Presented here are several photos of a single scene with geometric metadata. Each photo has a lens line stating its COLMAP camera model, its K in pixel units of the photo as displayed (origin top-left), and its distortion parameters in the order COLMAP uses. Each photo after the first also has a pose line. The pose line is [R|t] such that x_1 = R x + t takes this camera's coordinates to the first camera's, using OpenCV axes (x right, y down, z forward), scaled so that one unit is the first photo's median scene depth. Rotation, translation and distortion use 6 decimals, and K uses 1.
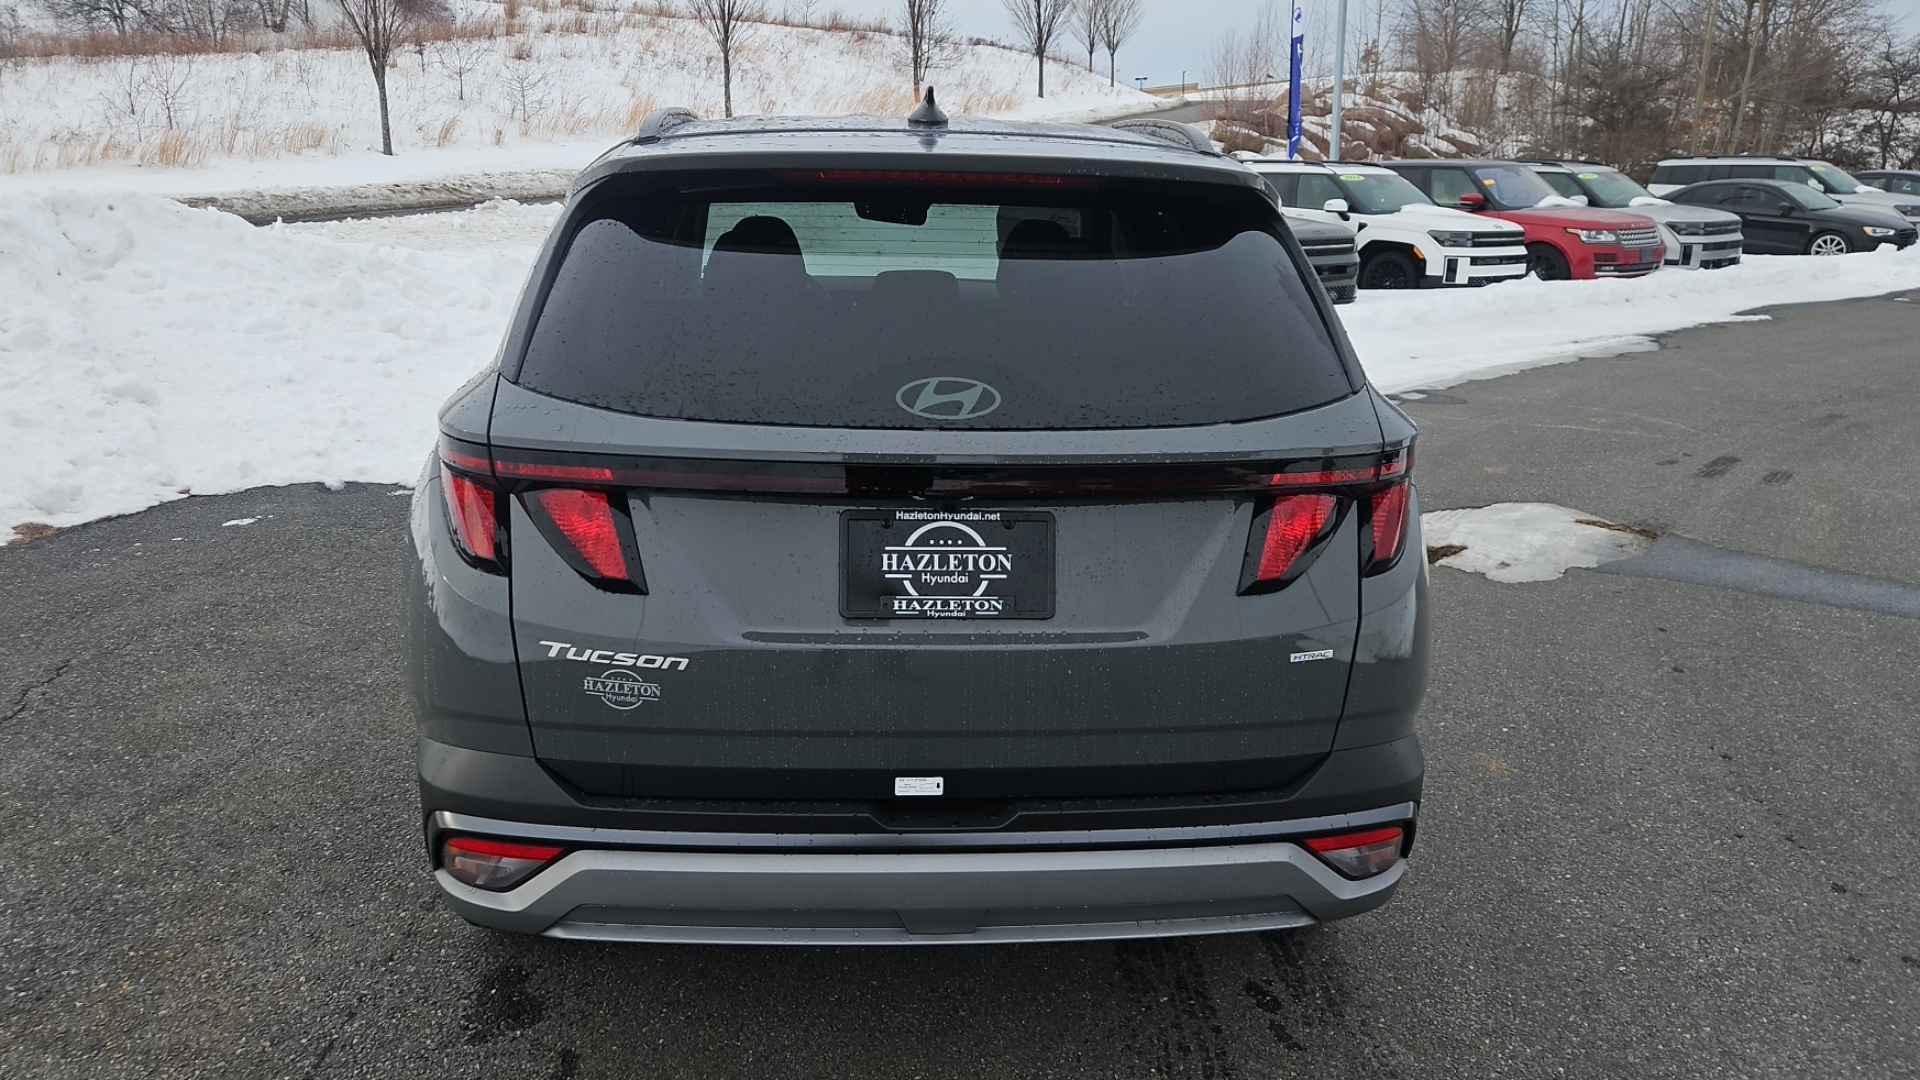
lens RADIAL K [[1394.4, 0, 946.7], [0, 1394.4, 531.7], [0, 0, 1]] dist [0.087206, -0.072590]
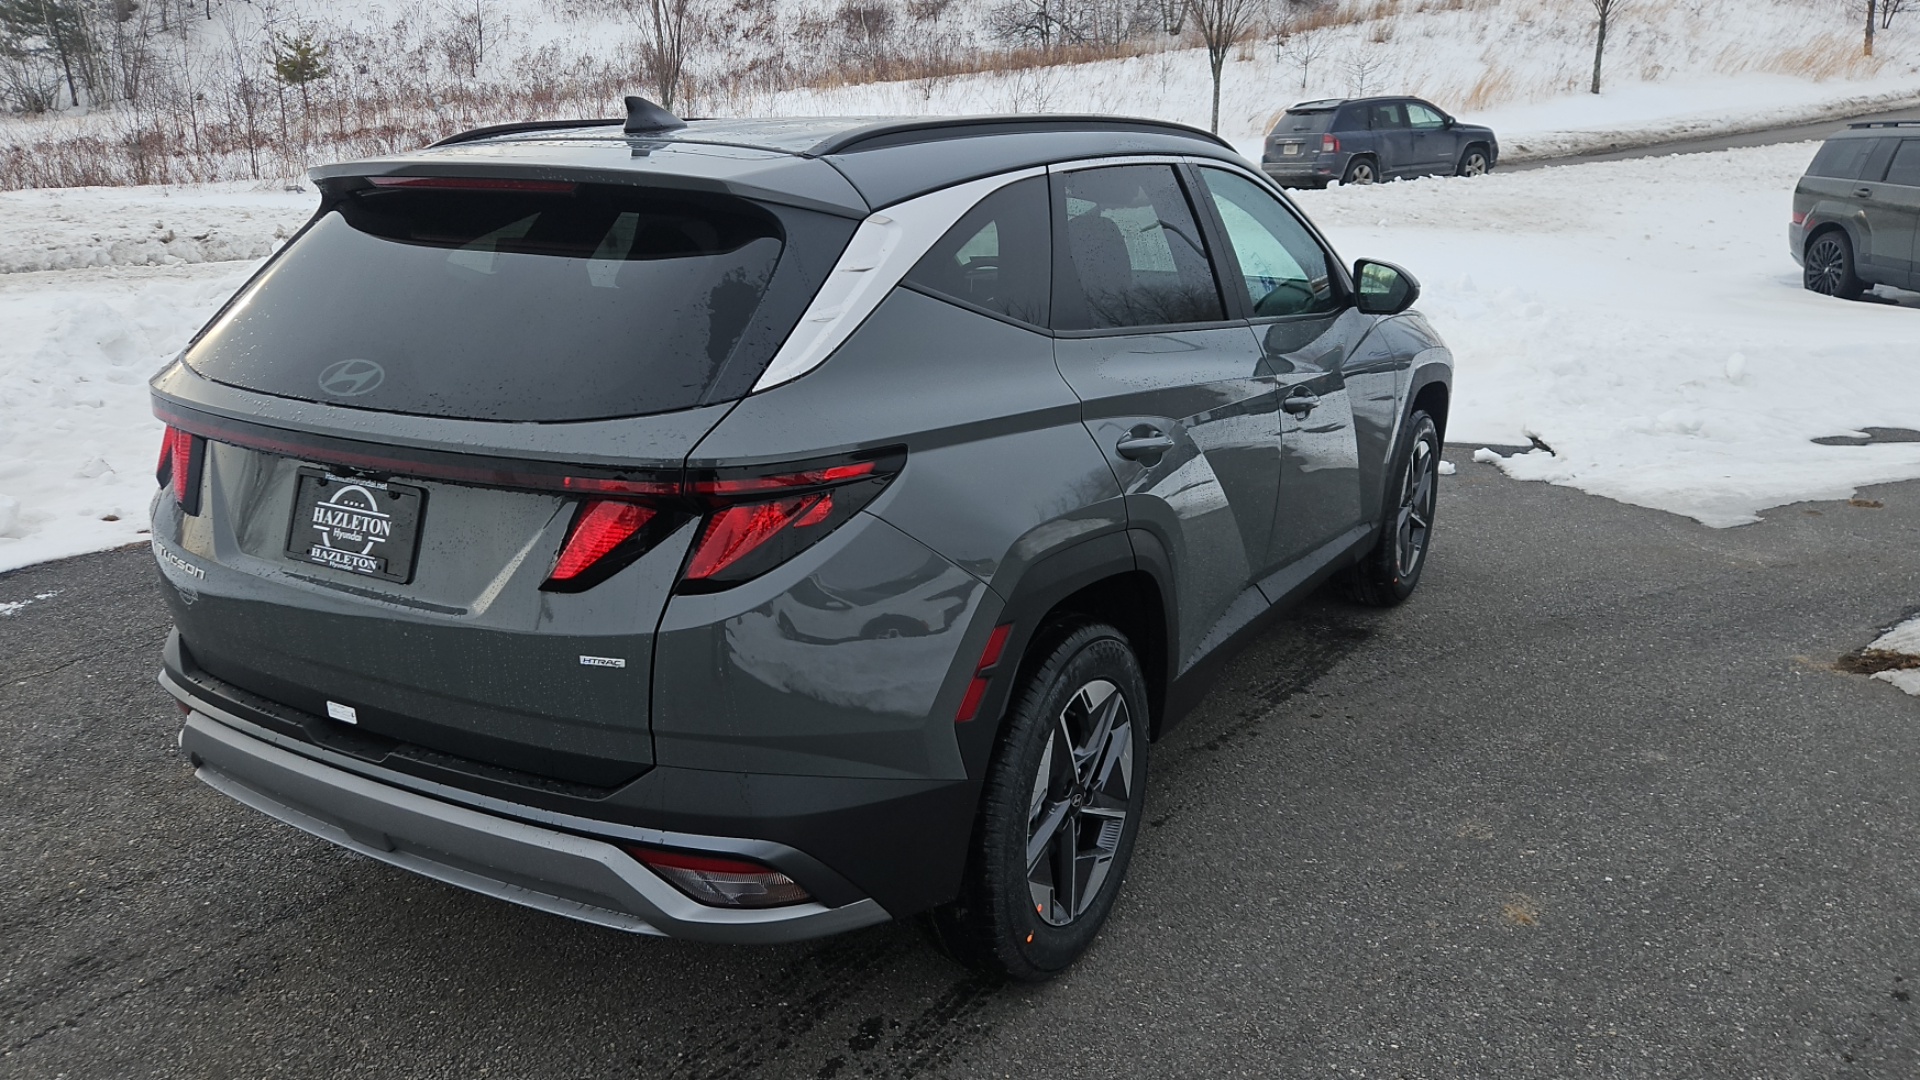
lens RADIAL K [[1394.4, 0, 946.7], [0, 1394.4, 531.7], [0, 0, 1]] dist [0.087206, -0.072590]
pose [[0.823165, 0.129515, -0.552834, 1.037976], [-0.123280, 0.991179, 0.048646, -0.085796], [0.554258, 0.028110, 0.831870, 0.307838]]
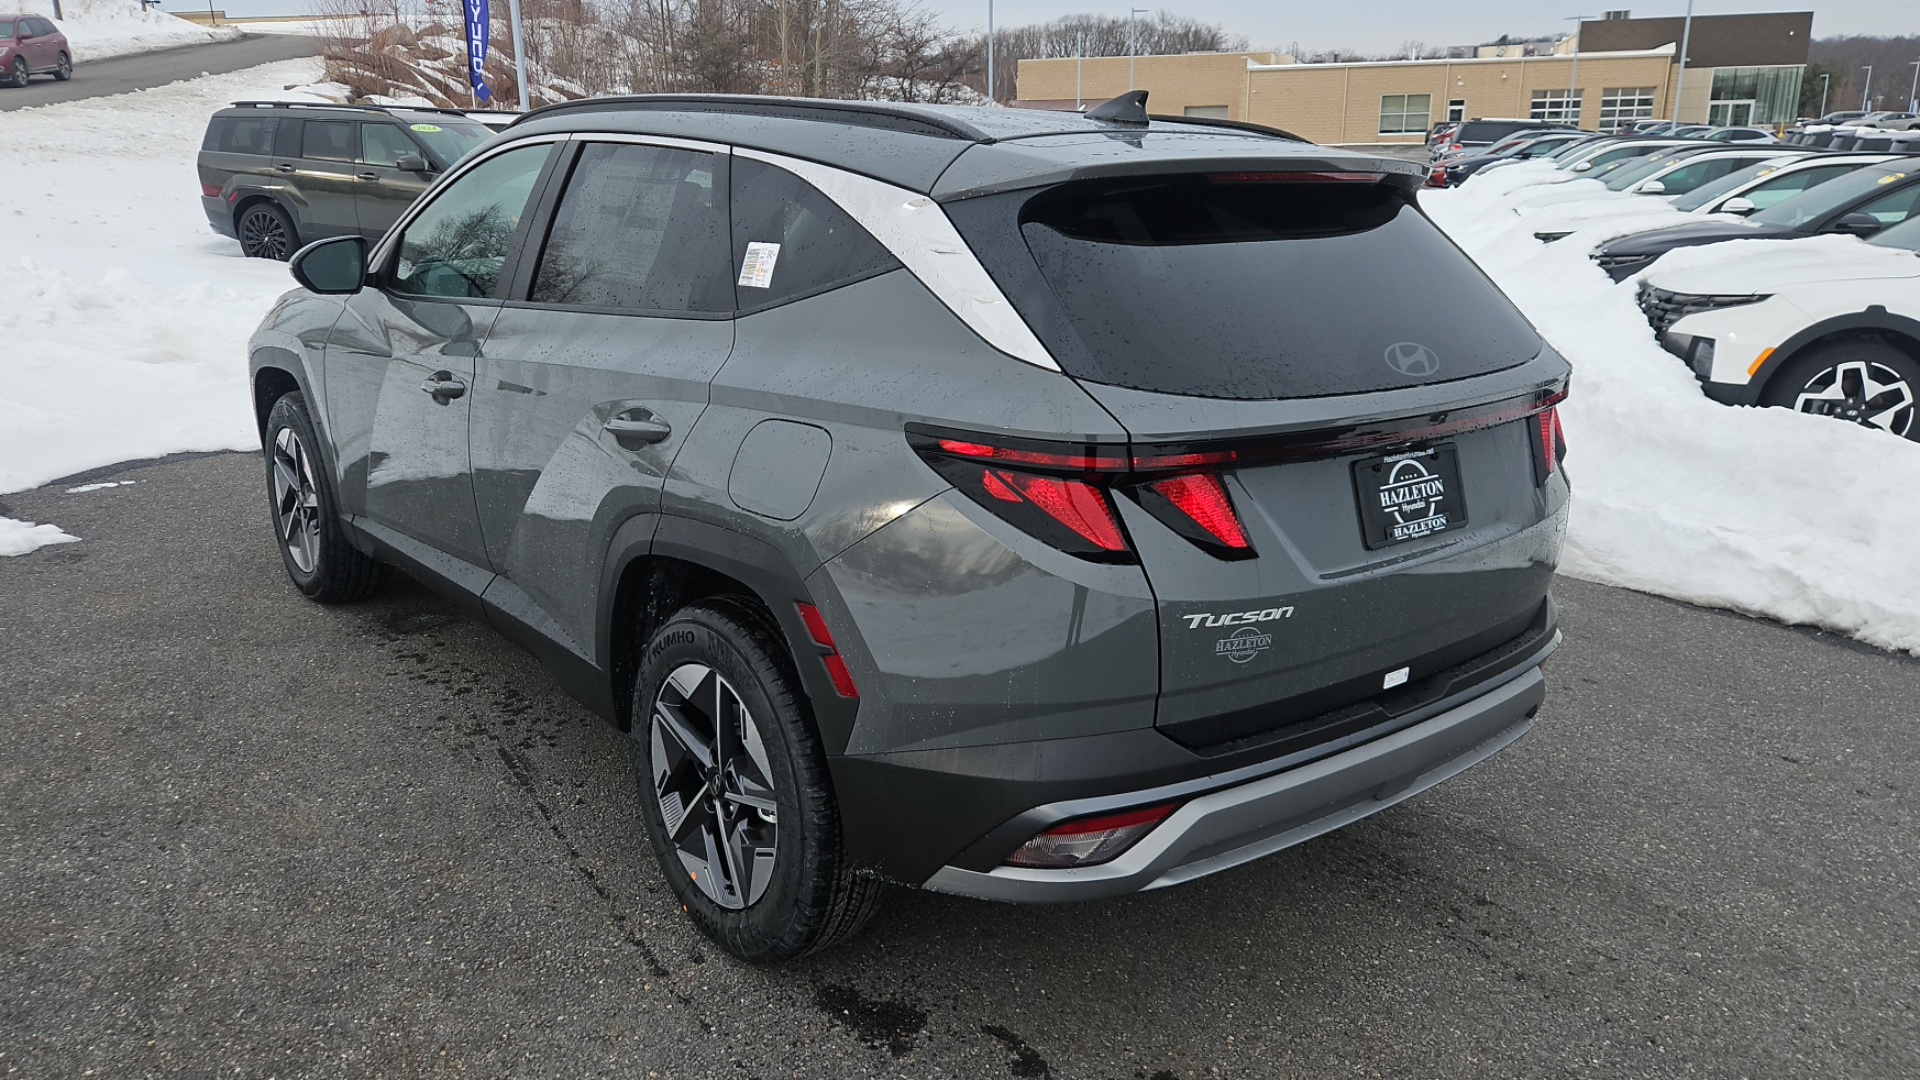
lens RADIAL K [[1394.4, 0, 946.7], [0, 1394.4, 531.7], [0, 0, 1]] dist [0.087206, -0.072590]
pose [[0.814857, -0.155019, 0.558550, -1.031373], [0.135287, 0.987826, 0.076791, -0.094825], [-0.563654, 0.012991, 0.825909, 0.205395]]
